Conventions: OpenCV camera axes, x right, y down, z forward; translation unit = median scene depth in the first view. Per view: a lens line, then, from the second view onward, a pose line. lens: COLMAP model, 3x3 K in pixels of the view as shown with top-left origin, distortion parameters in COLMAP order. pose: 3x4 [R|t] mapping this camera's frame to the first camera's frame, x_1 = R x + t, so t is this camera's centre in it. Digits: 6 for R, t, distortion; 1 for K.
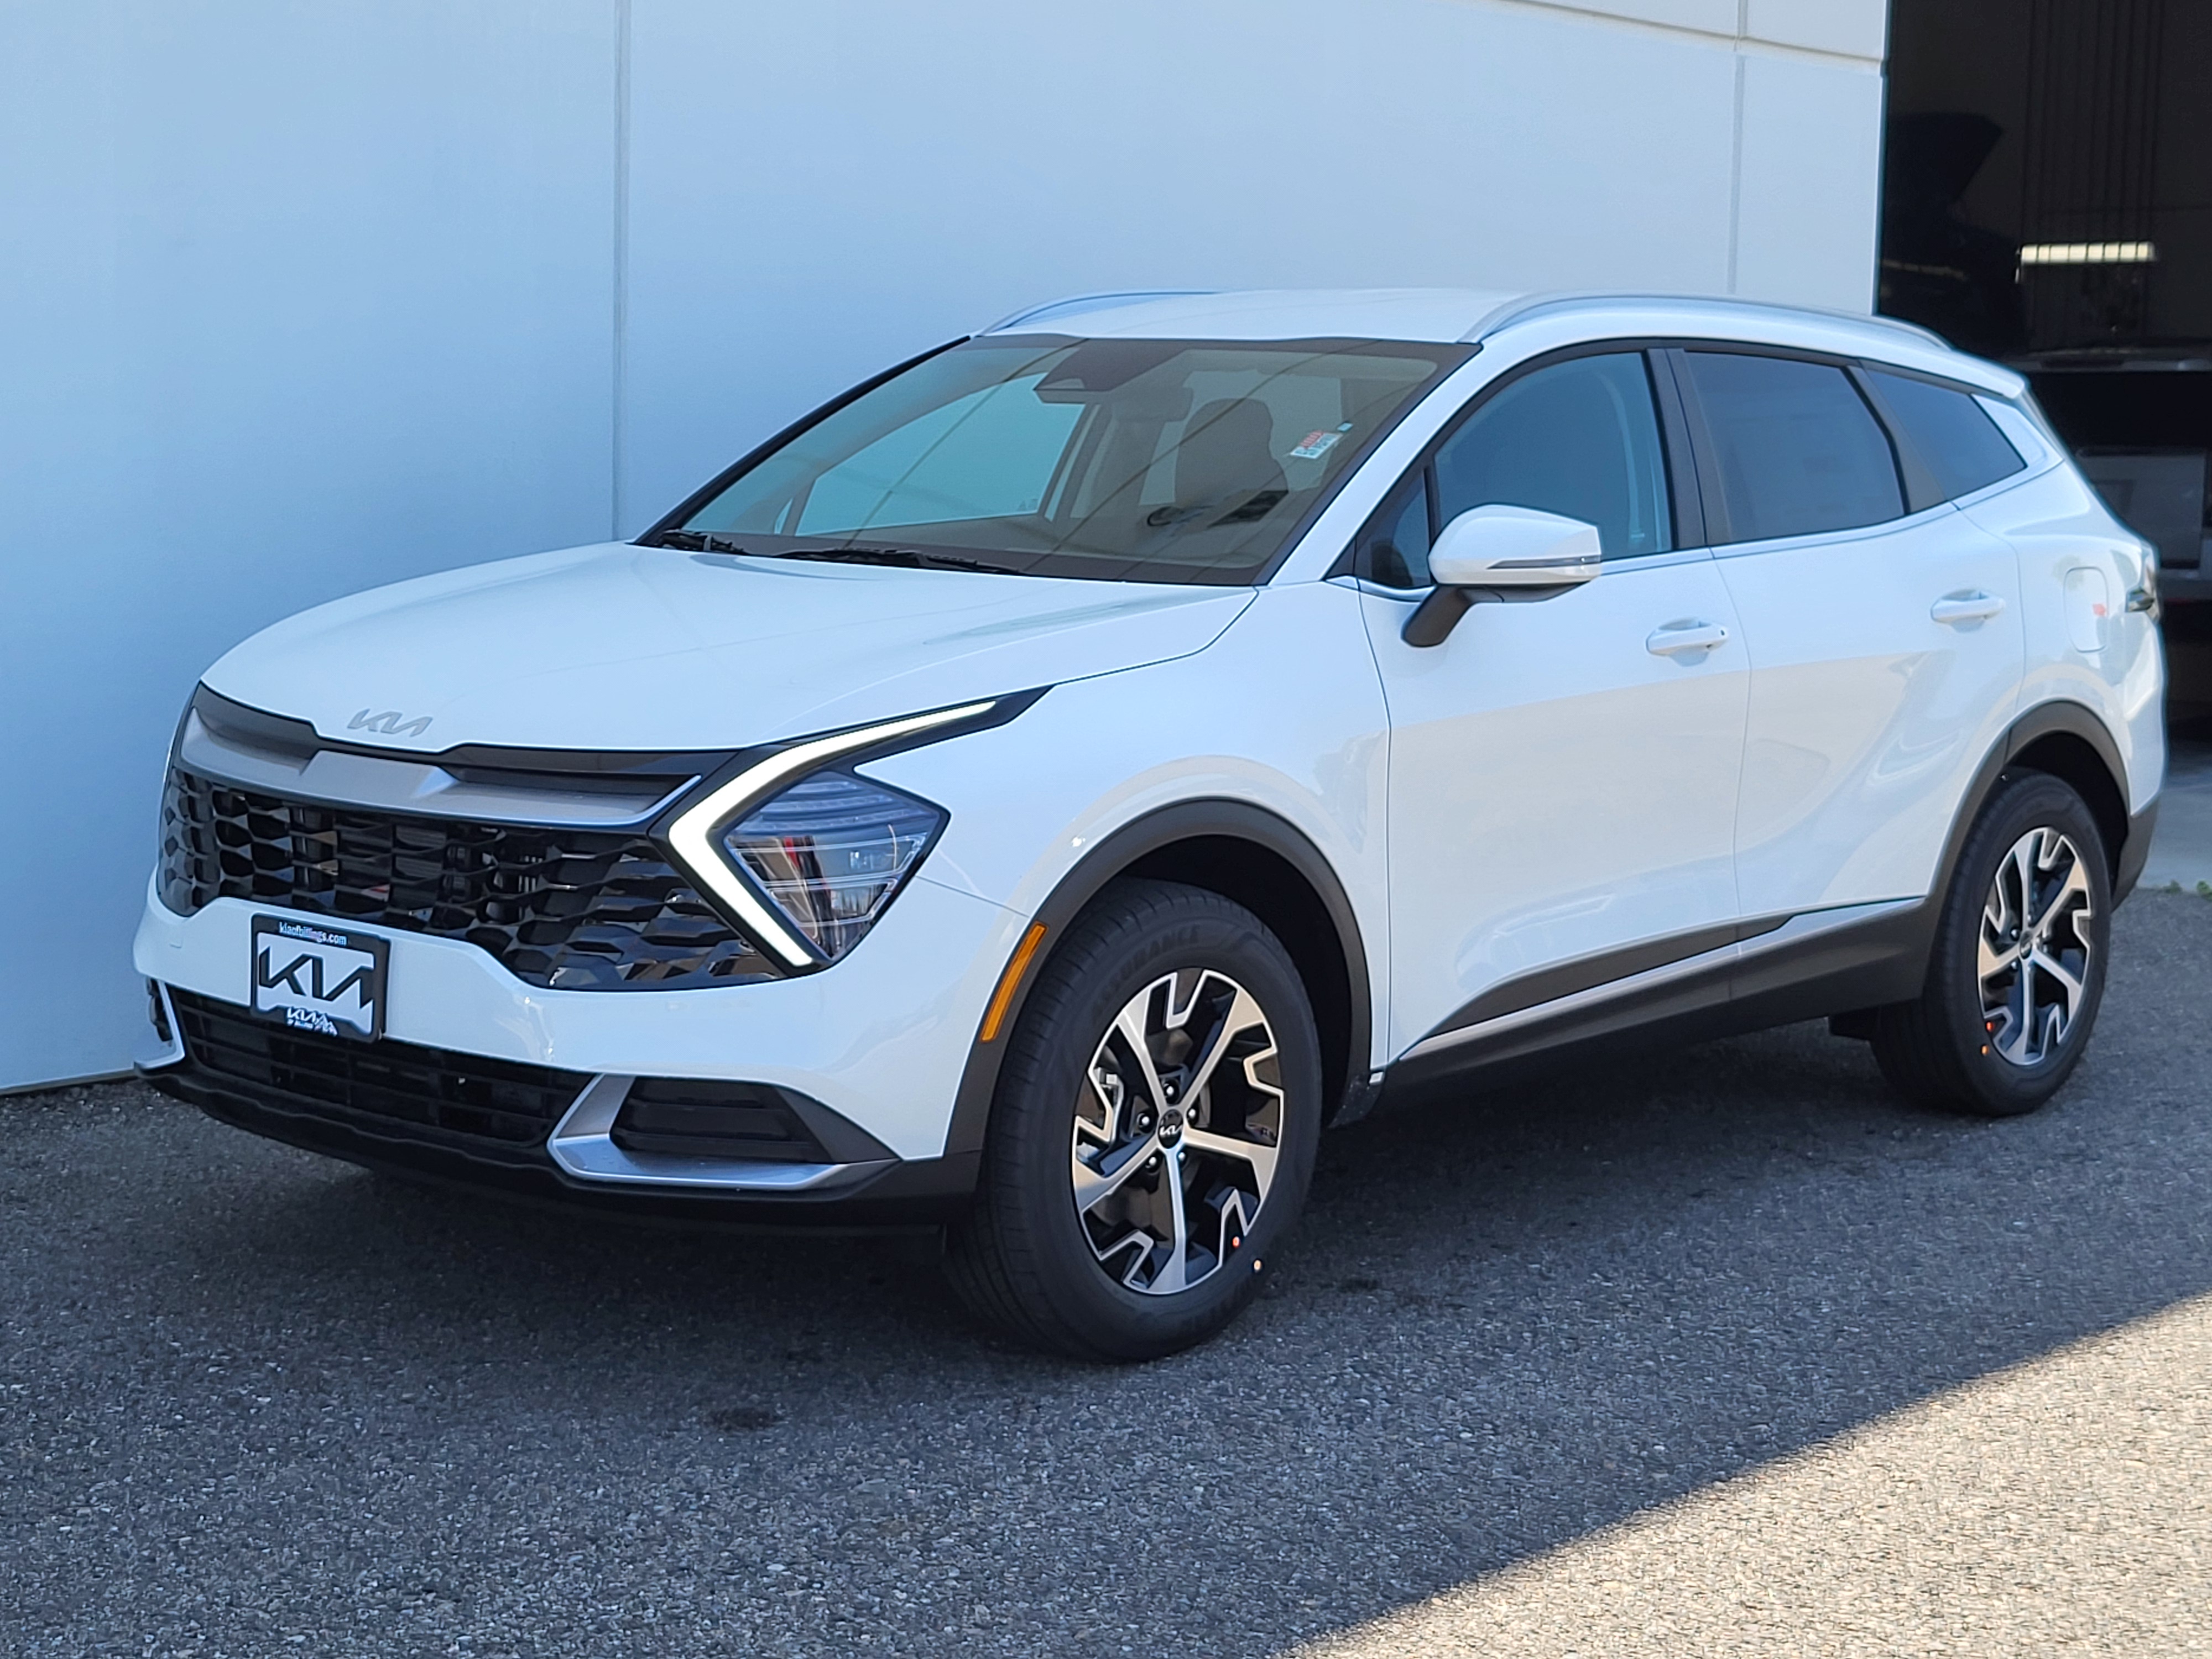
lens RADIAL K [[3800.2, 0, 1106.0], [0, 3800.2, 829.5], [0, 0, 1]] dist [0.022883, -0.121517]
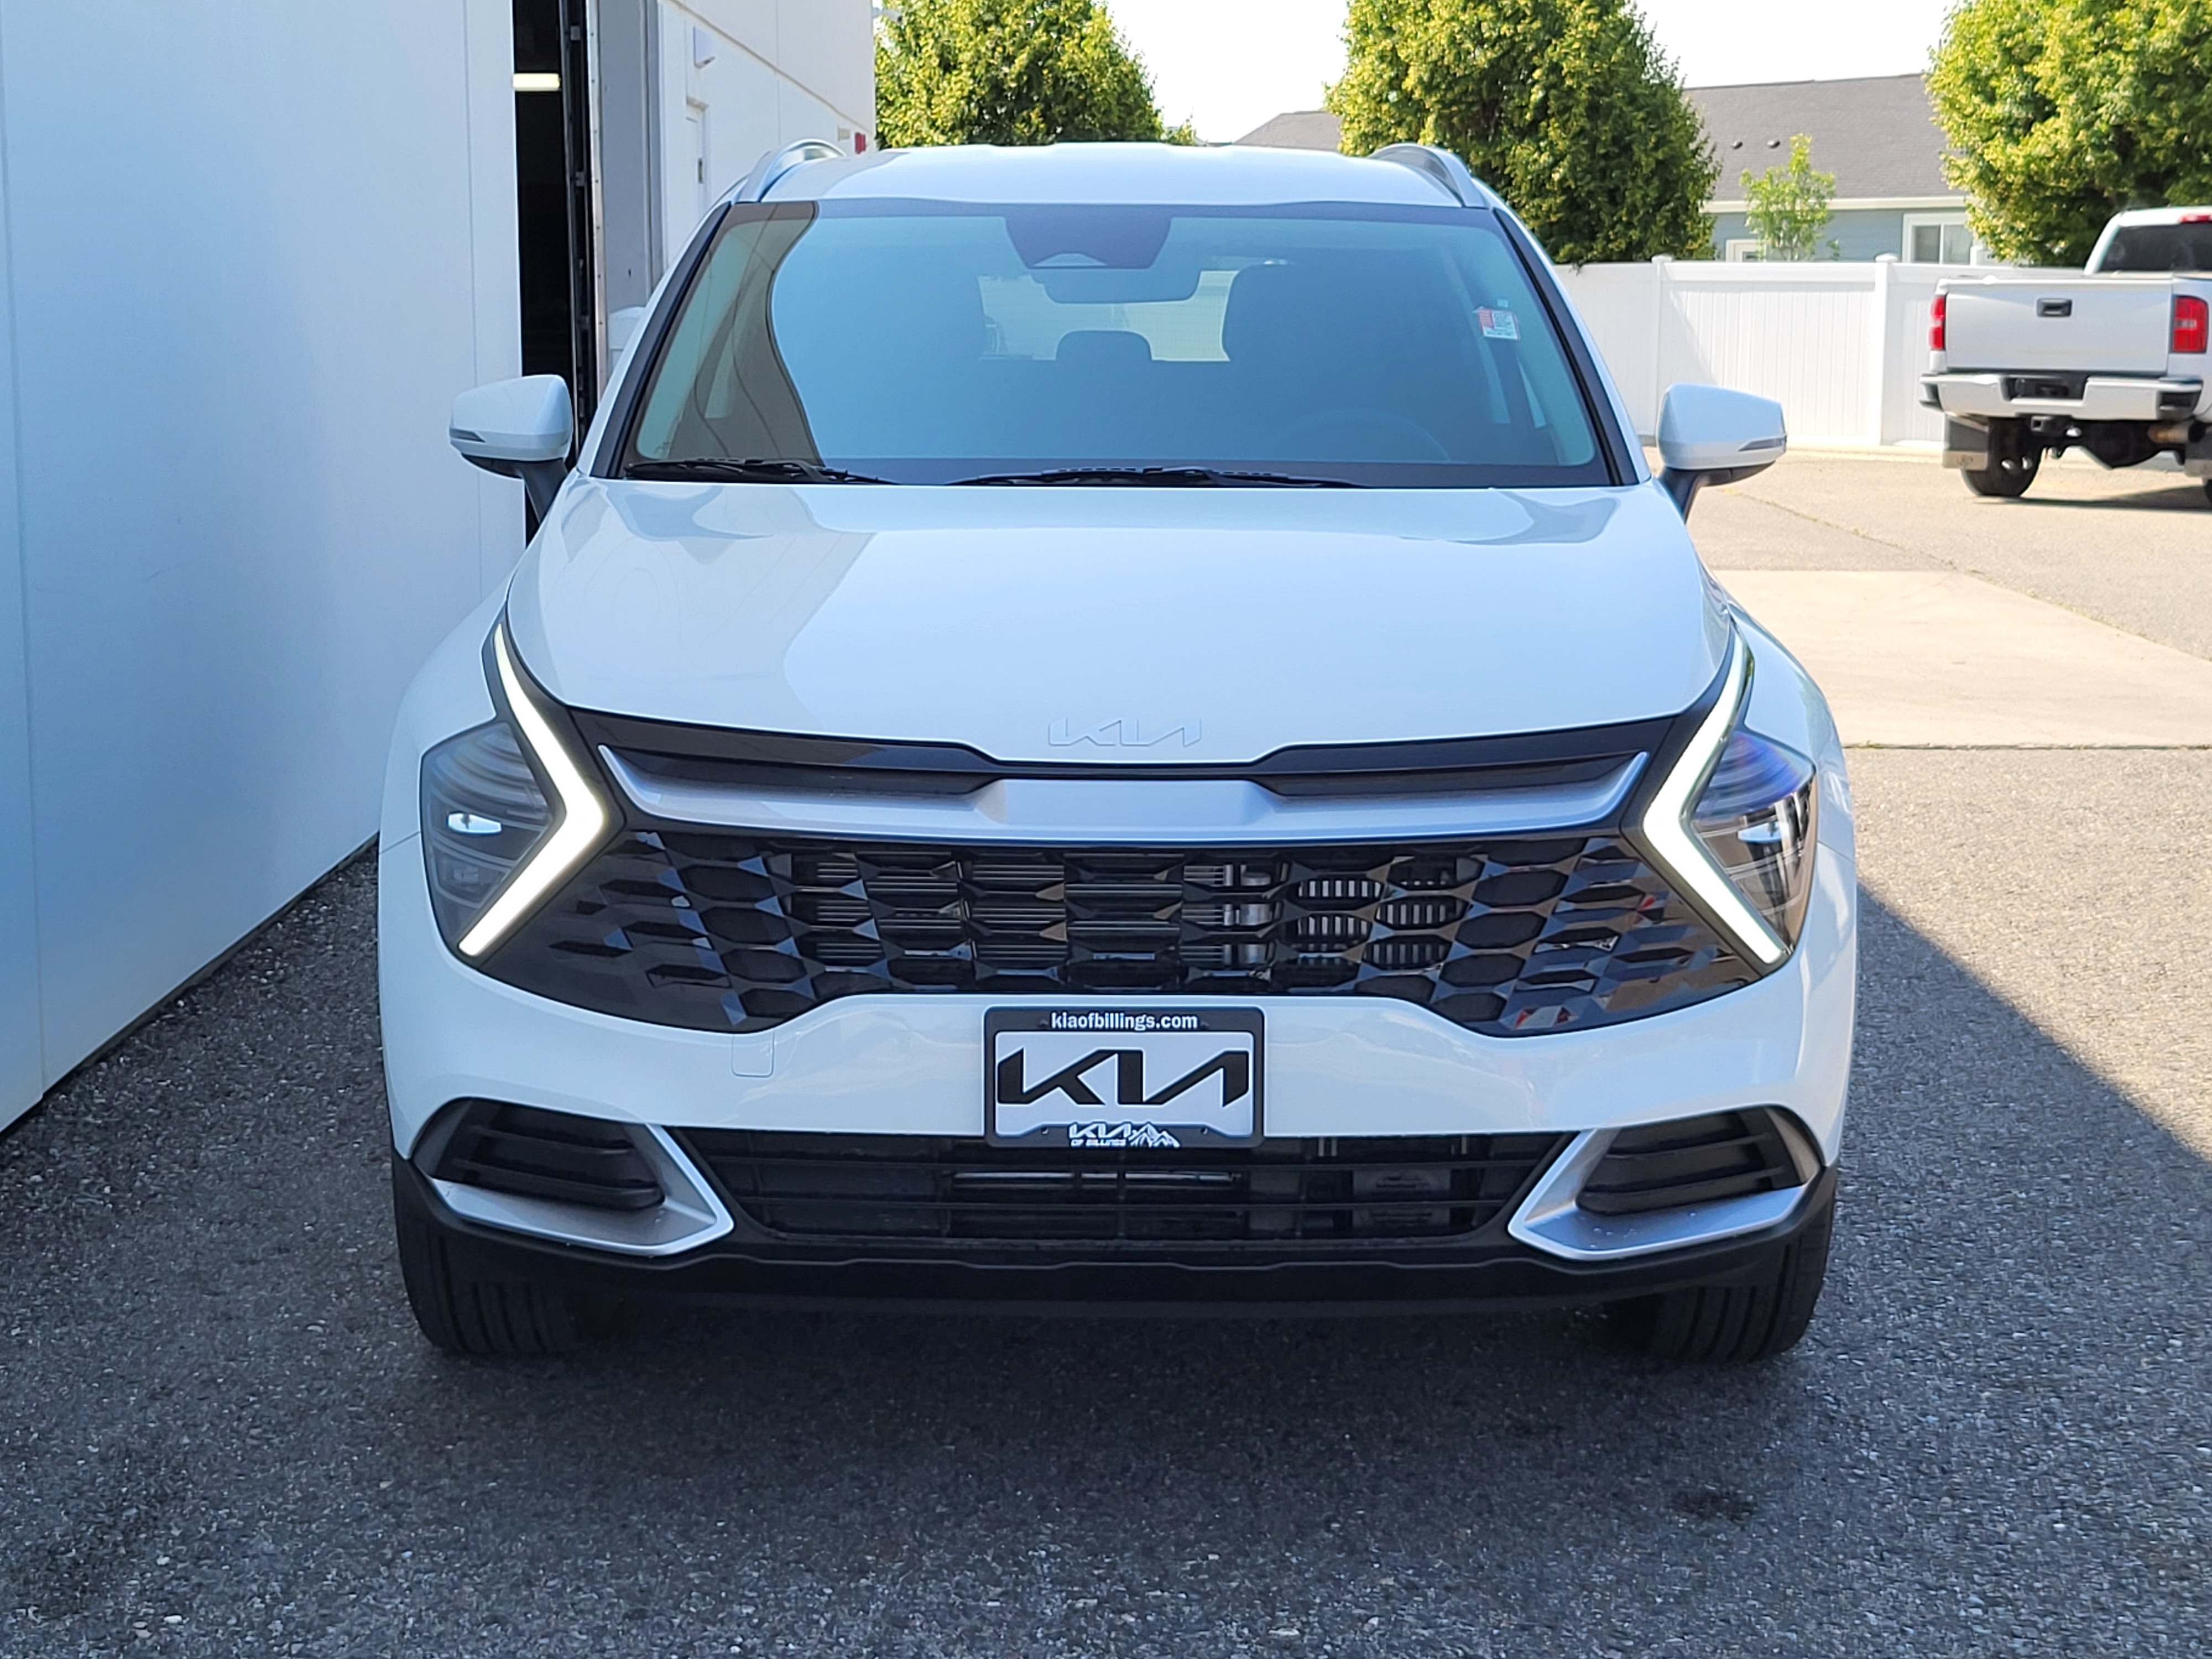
lens RADIAL K [[3800.2, 0, 1106.0], [0, 3800.2, 829.5], [0, 0, 1]] dist [0.022883, -0.121517]
pose [[0.736321, -0.121781, 0.665583, -0.717094], [0.094000, 0.992542, 0.077614, -0.069662], [-0.670071, 0.005416, 0.742277, 0.451949]]
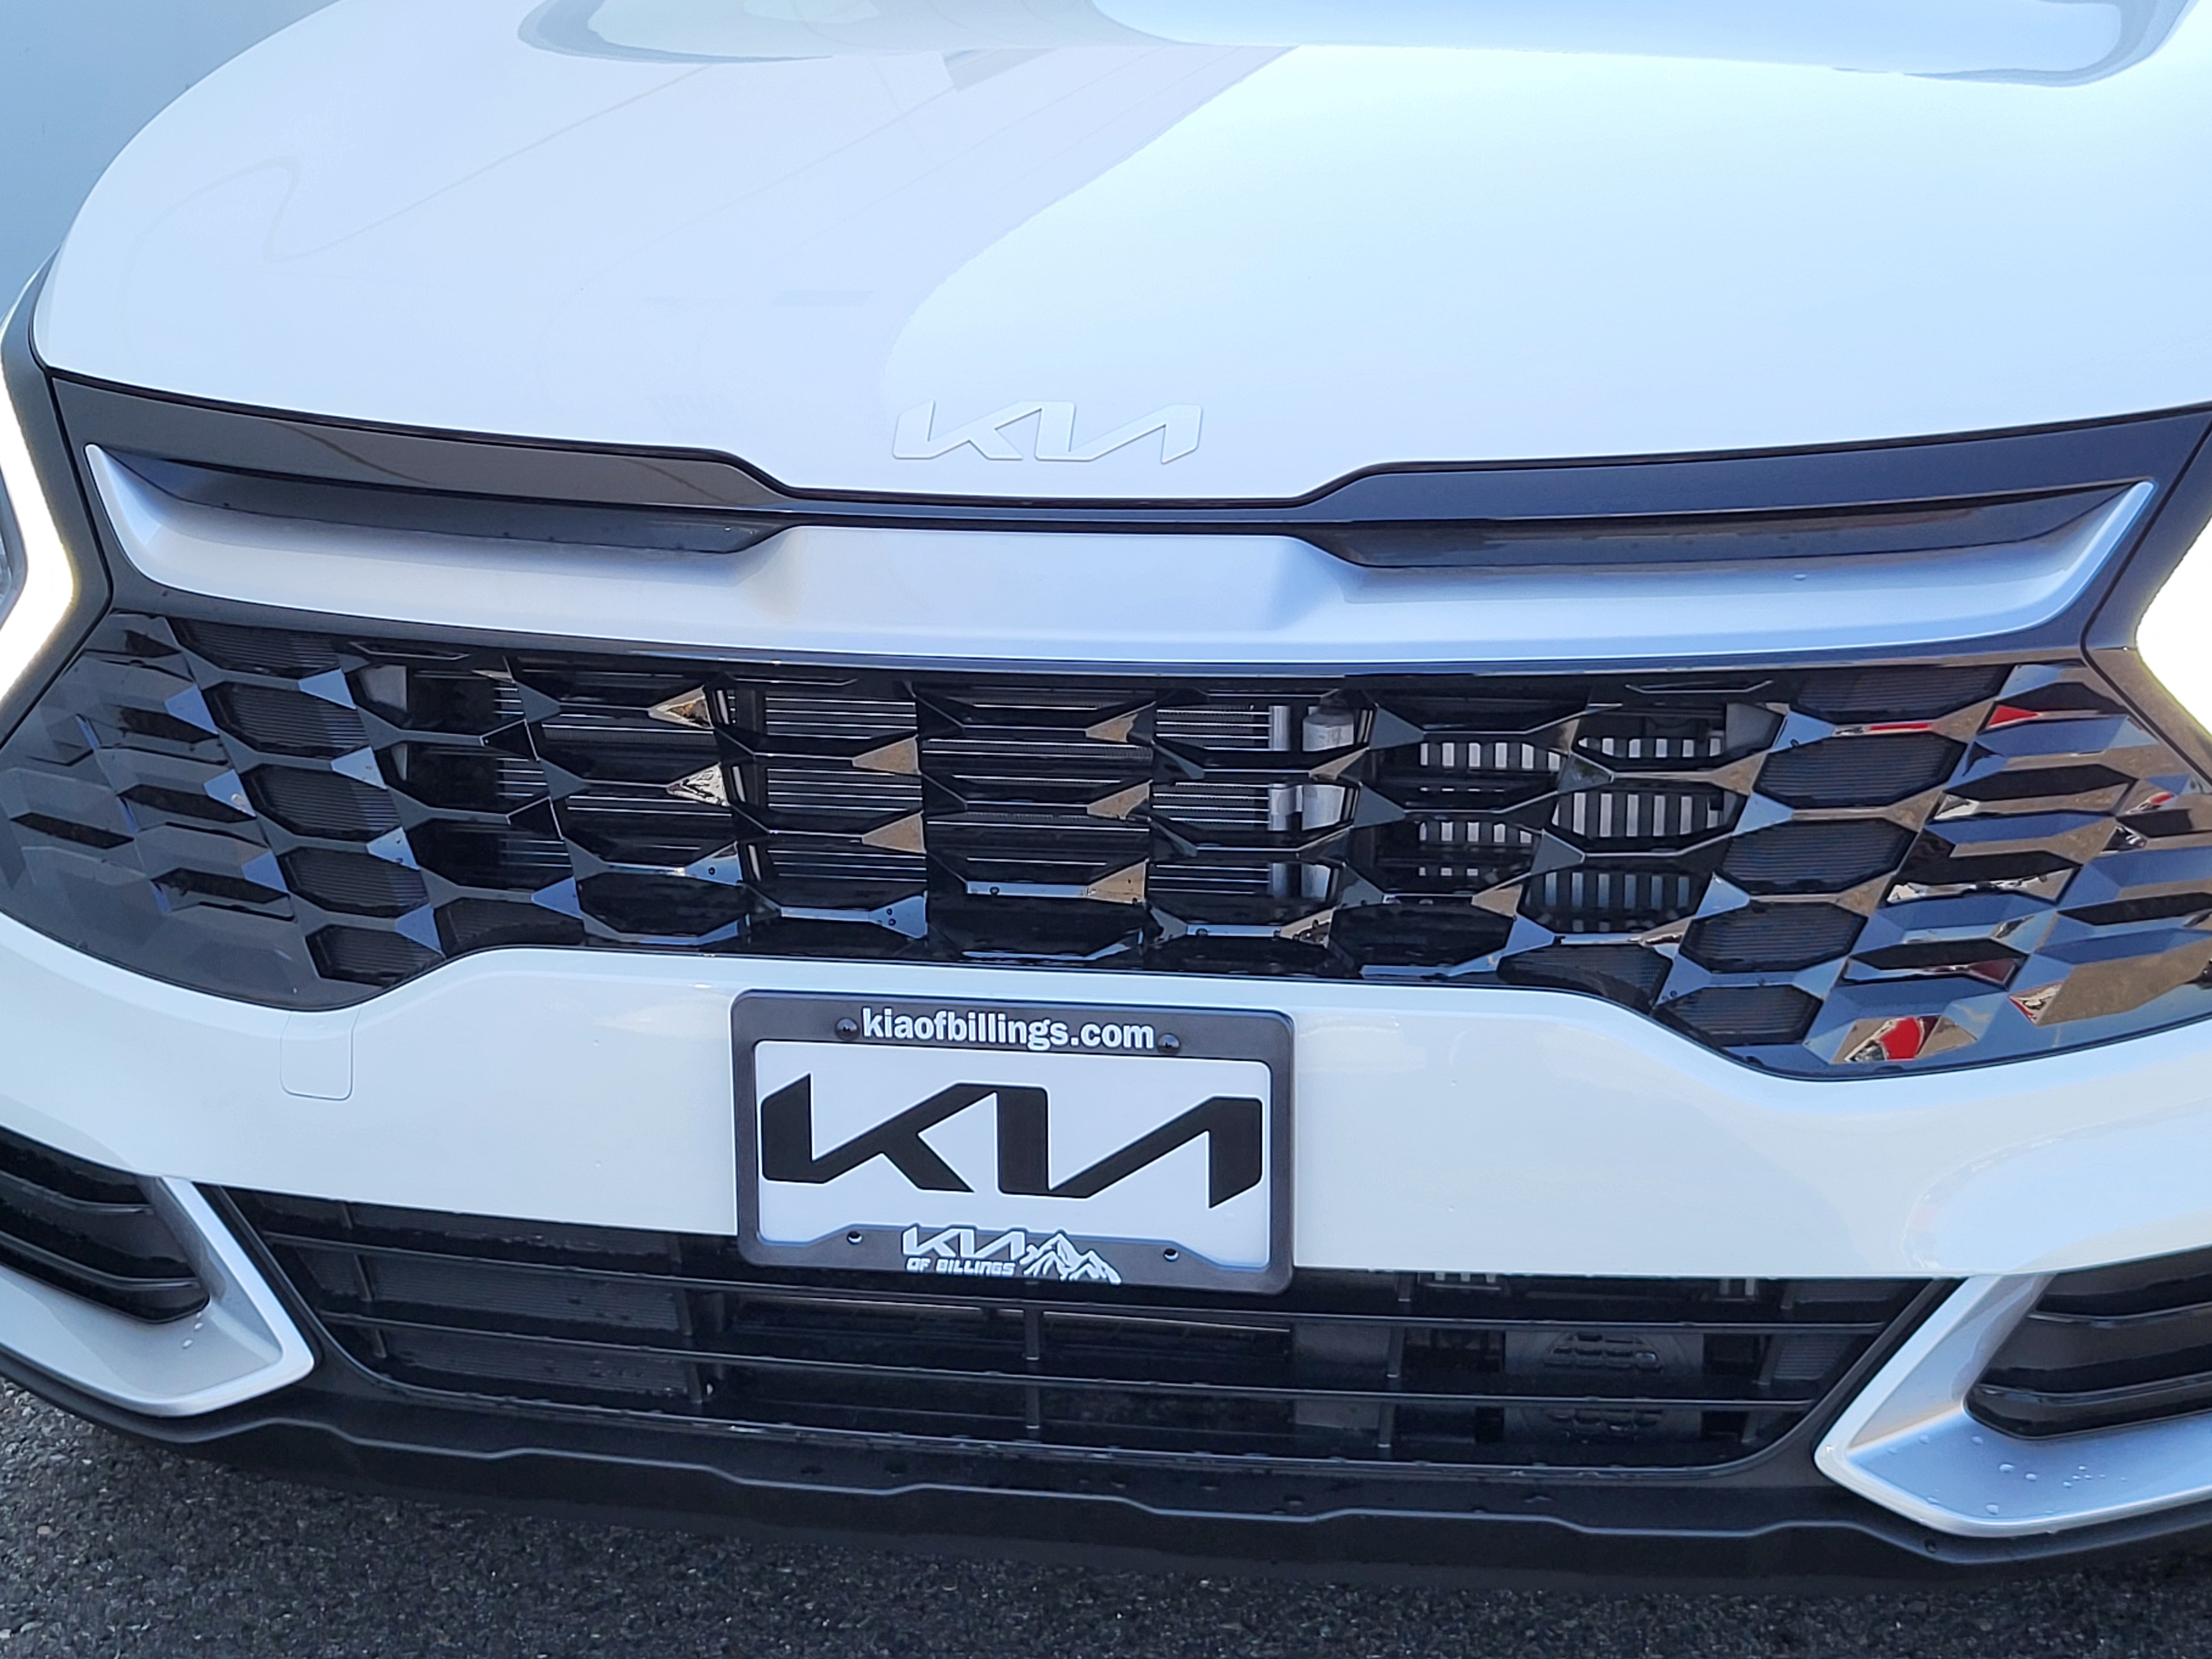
lens RADIAL K [[3800.2, 0, 1106.0], [0, 3800.2, 829.5], [0, 0, 1]] dist [0.022883, -0.121517]
pose [[0.849680, -0.164905, 0.500850, -0.387124], [0.095533, 0.982264, 0.161341, -0.050564], [-0.518573, -0.089240, 0.850364, 0.694846]]
